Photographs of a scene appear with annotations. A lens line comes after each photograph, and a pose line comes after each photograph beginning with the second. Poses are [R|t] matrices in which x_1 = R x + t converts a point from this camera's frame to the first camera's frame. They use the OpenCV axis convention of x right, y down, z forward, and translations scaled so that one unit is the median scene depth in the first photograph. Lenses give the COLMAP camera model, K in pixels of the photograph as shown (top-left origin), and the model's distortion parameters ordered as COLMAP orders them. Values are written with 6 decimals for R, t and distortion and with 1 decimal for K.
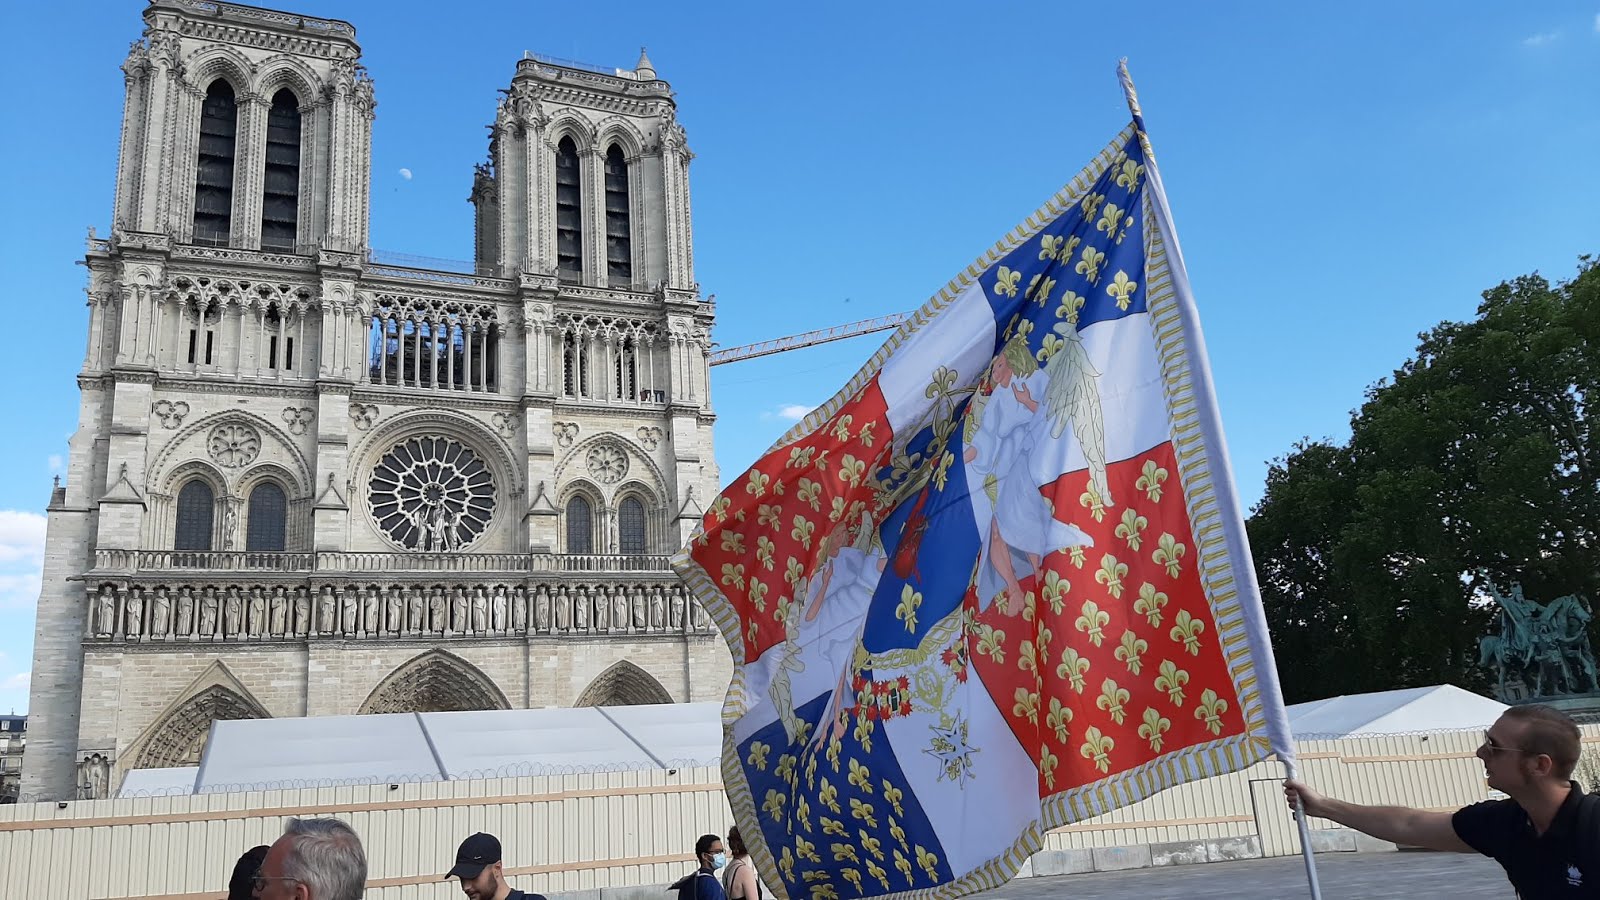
lens RADIAL K [[1217.3, 0, 846.6], [0, 1217.3, 453.6], [0, 0, 1]] dist [0.006417, -0.060598]
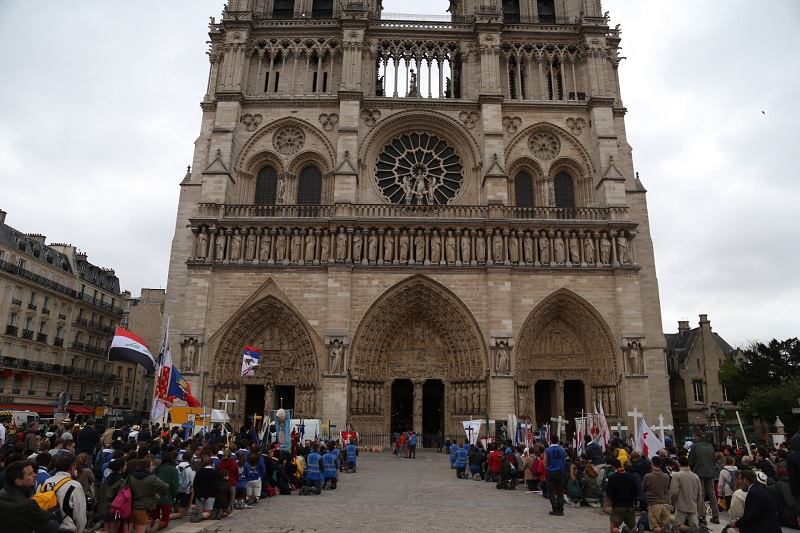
lens RADIAL K [[554.5, 0, 409.1], [0, 554.5, 266.4], [0, 0, 1]] dist [-0.094556, 0.002968]
pose [[0.911706, -0.021051, -0.410304, -0.096724], [0.030983, 0.999365, 0.017571, 0.134034], [0.409673, -0.028732, 0.911780, 0.430155]]
